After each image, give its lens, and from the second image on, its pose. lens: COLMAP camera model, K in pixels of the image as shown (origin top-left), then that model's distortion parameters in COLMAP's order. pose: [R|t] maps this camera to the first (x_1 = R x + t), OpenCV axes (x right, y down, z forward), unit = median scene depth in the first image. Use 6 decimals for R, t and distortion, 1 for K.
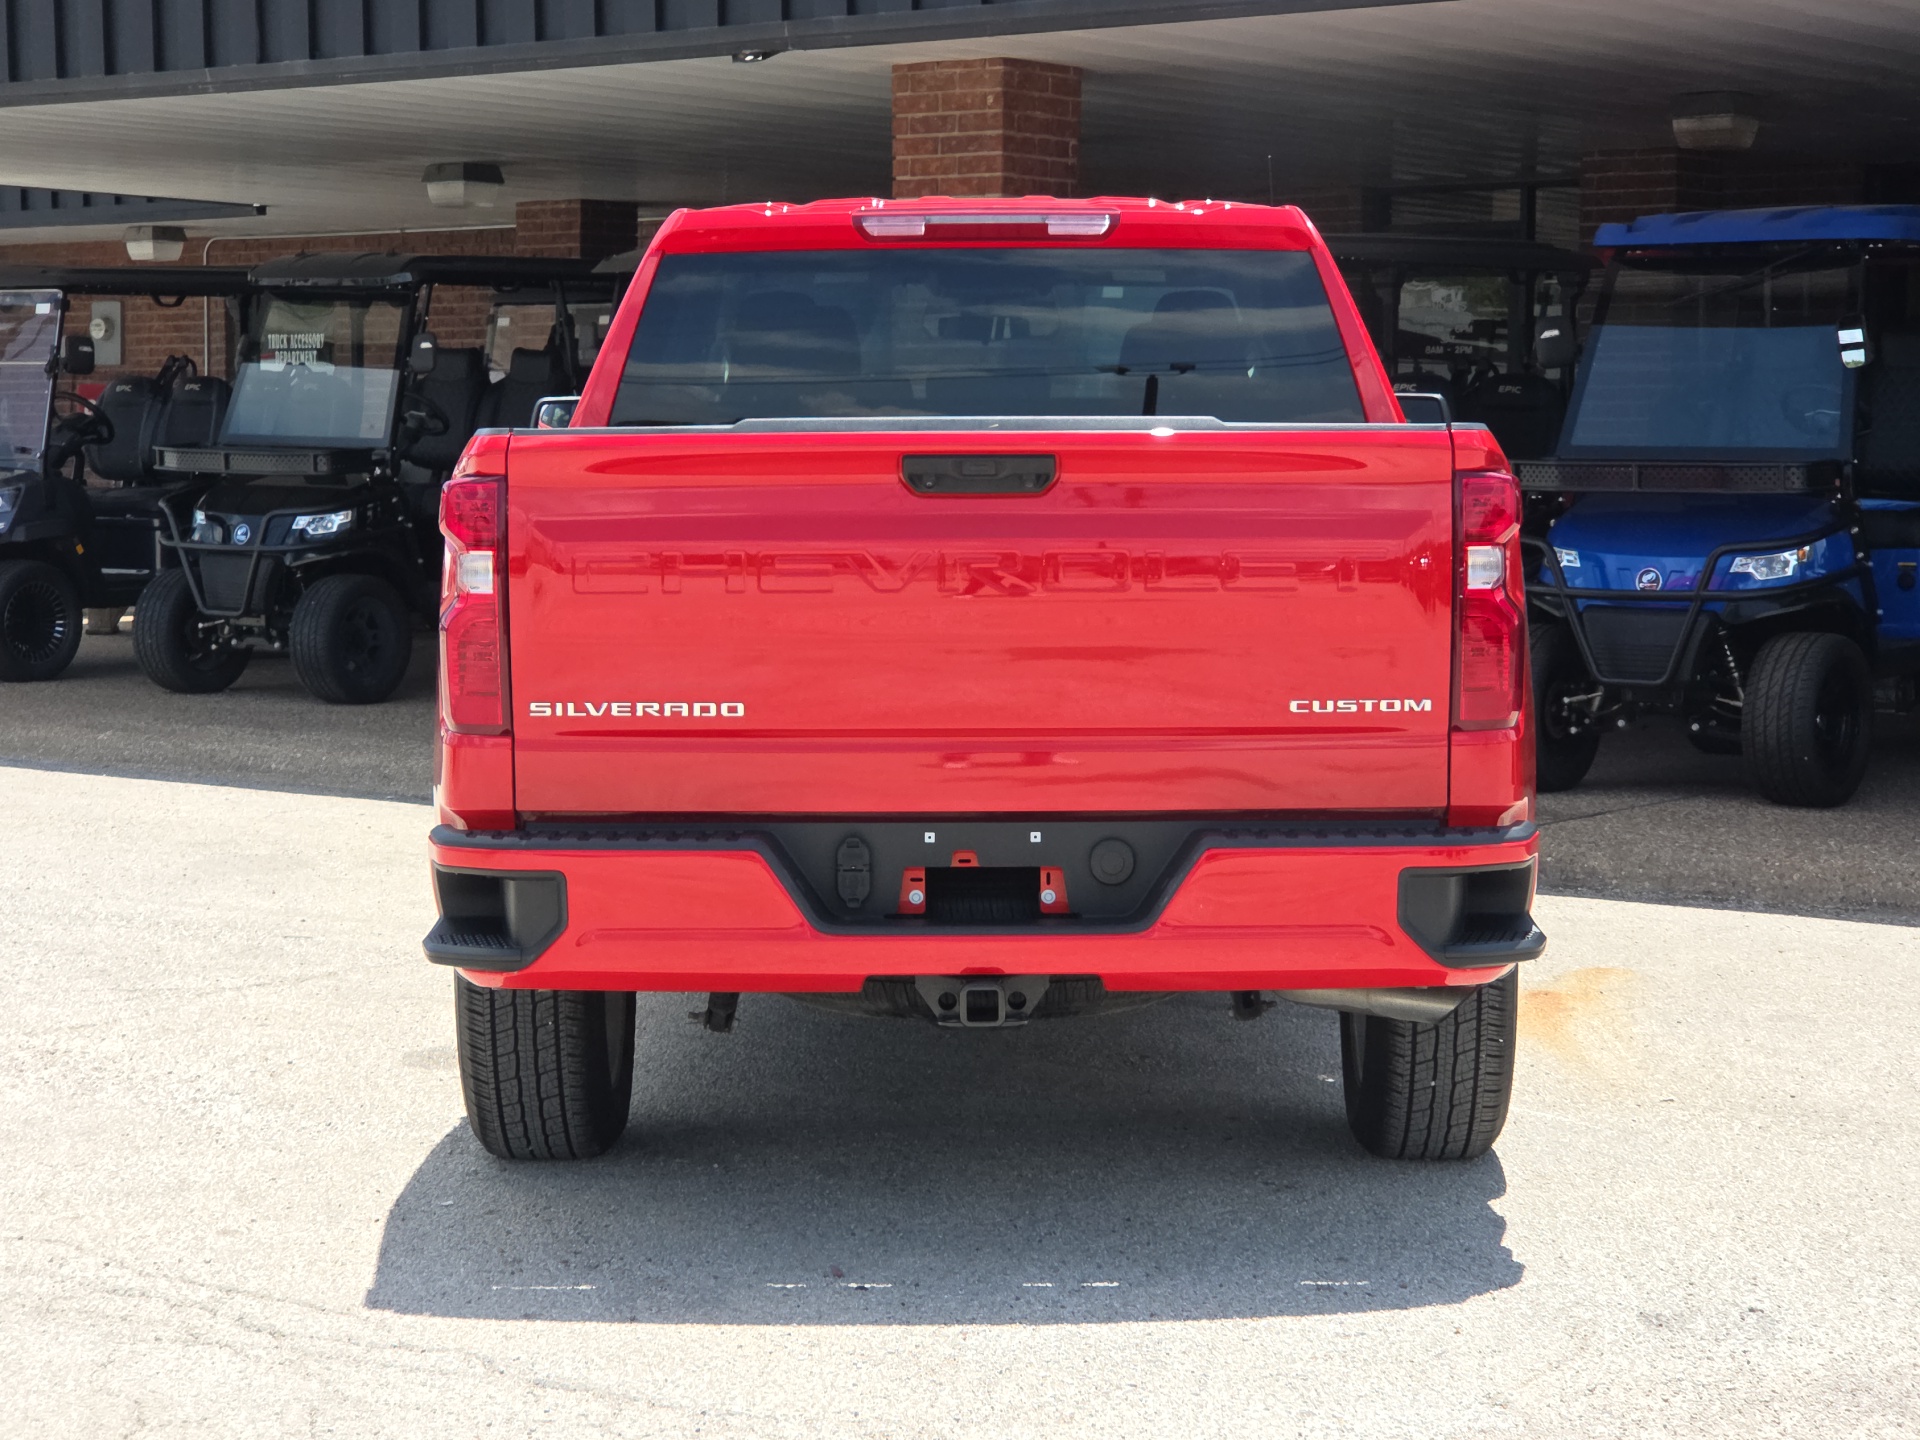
lens RADIAL K [[3822.3, 0, 1004.8], [0, 3822.3, 700.5], [0, 0, 1]] dist [-0.023688, 0.000000]
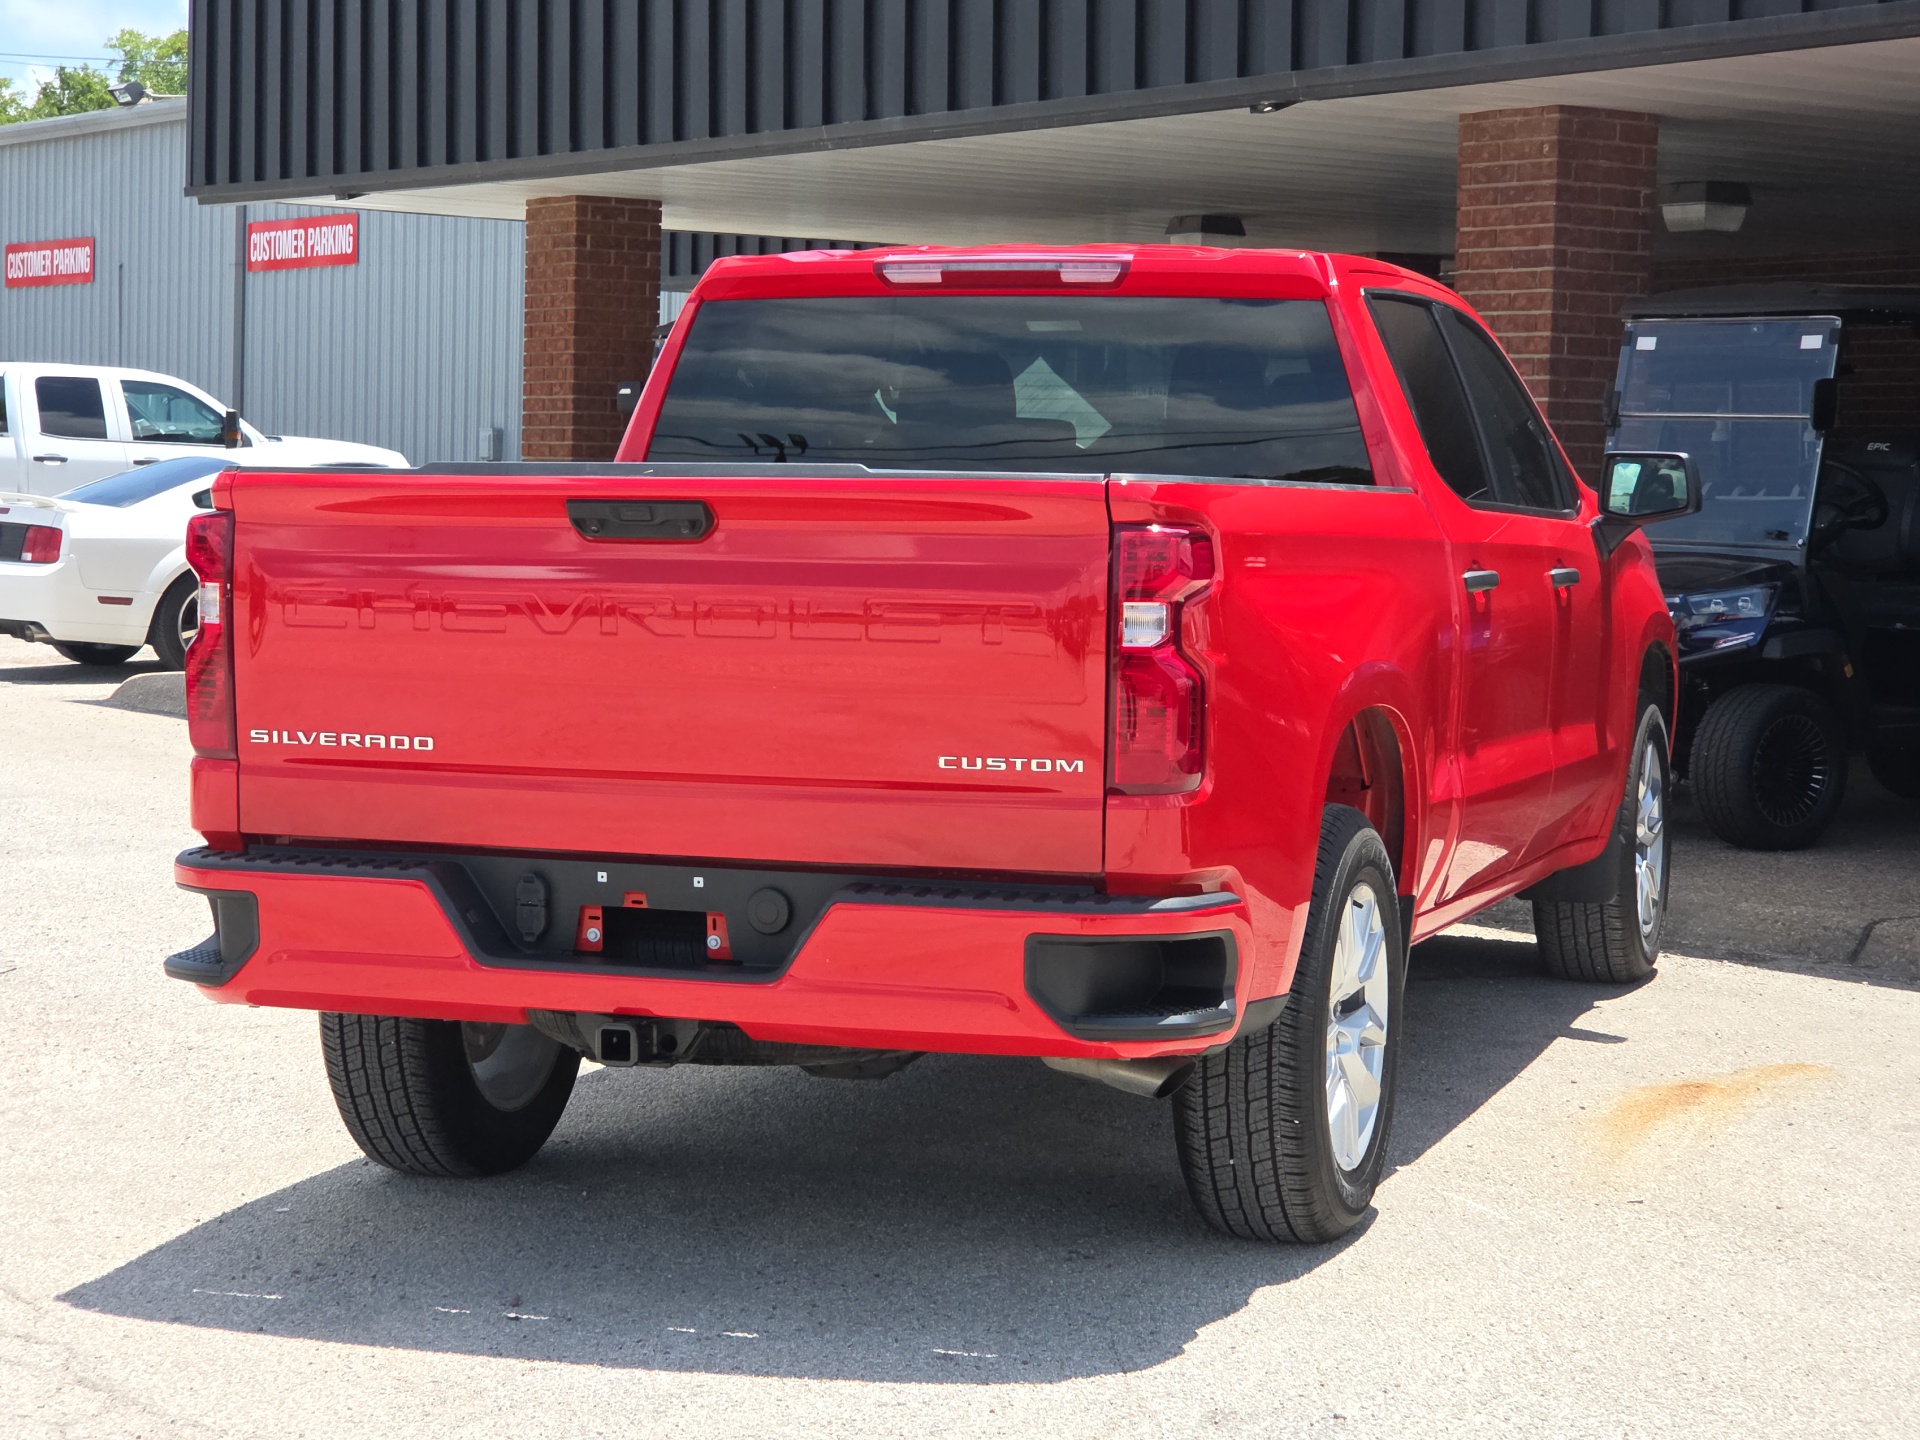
lens RADIAL K [[3822.3, 0, 1038.6], [0, 3822.3, 690.3], [0, 0, 1]] dist [-0.023688, 0.000000]
pose [[0.950986, 0.032833, -0.307487, 0.358935], [-0.037974, 0.999221, -0.010750, -0.006375], [0.306895, 0.021900, 0.951491, 0.065996]]
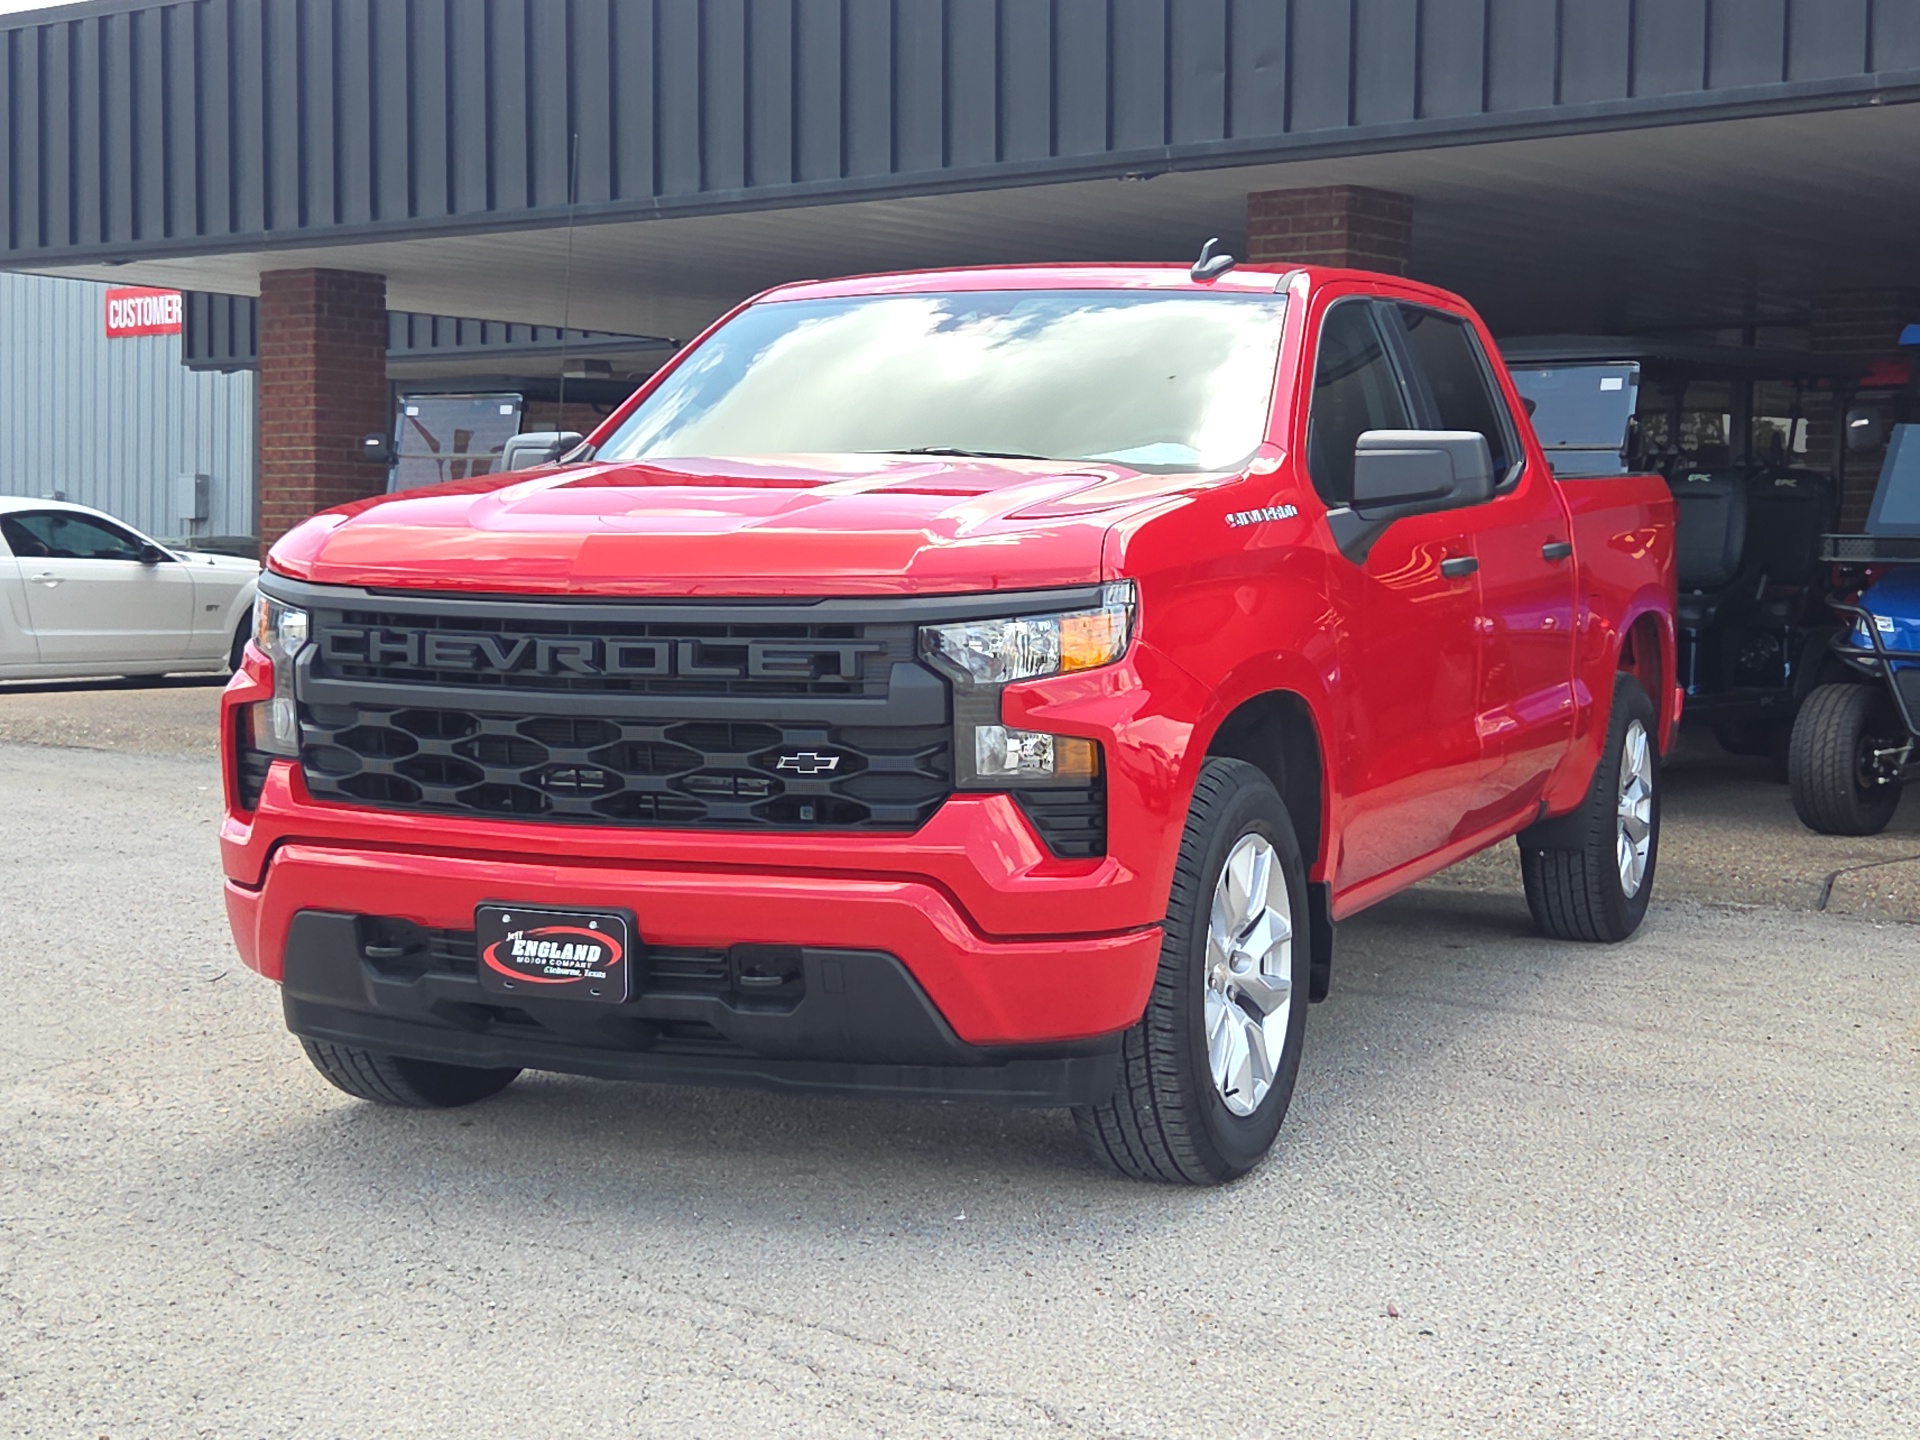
lens RADIAL K [[2907.5, 0, 982.1], [0, 2907.5, 706.6], [0, 0, 1]] dist [0.120370, 0.000000]
pose [[0.997377, 0.014395, -0.070934, -0.091324], [-0.015895, 0.999661, -0.020632, 0.014746], [0.070613, 0.021706, 0.997268, 0.249864]]
